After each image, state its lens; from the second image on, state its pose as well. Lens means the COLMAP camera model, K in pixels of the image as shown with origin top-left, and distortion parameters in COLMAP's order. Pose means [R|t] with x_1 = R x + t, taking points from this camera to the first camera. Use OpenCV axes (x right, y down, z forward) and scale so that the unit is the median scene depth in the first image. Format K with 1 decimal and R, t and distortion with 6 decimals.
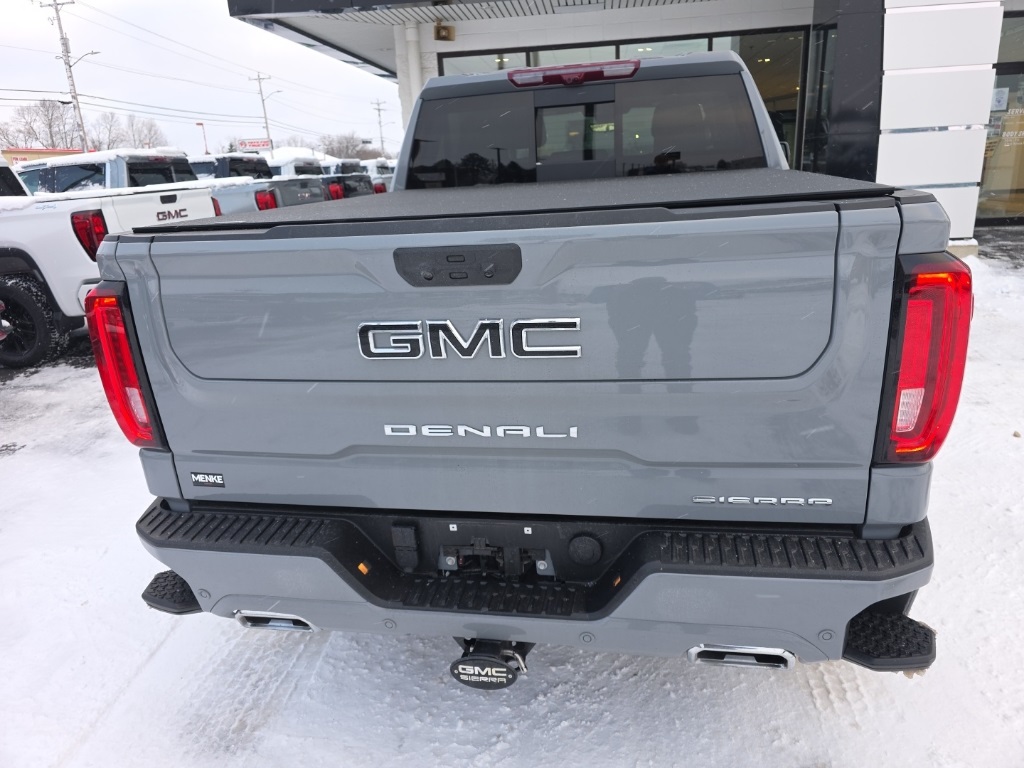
lens RADIAL K [[687.2, 0, 517.6], [0, 687.2, 384.9], [0, 0, 1]] dist [0.045717, -0.033804]
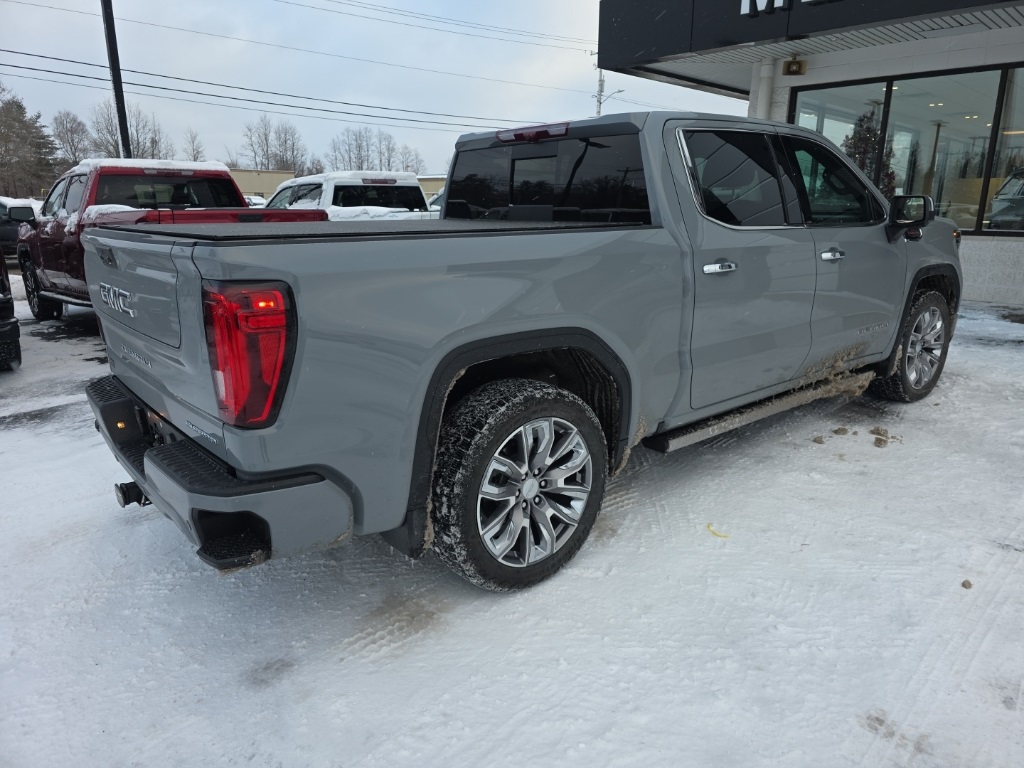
lens RADIAL K [[687.2, 0, 511.0], [0, 687.2, 385.3], [0, 0, 1]] dist [0.045717, -0.033804]
pose [[0.788192, 0.209170, -0.578793, 0.348673], [-0.228298, 0.972742, 0.040646, -0.029441], [0.571519, 0.100100, 0.814461, 0.026842]]
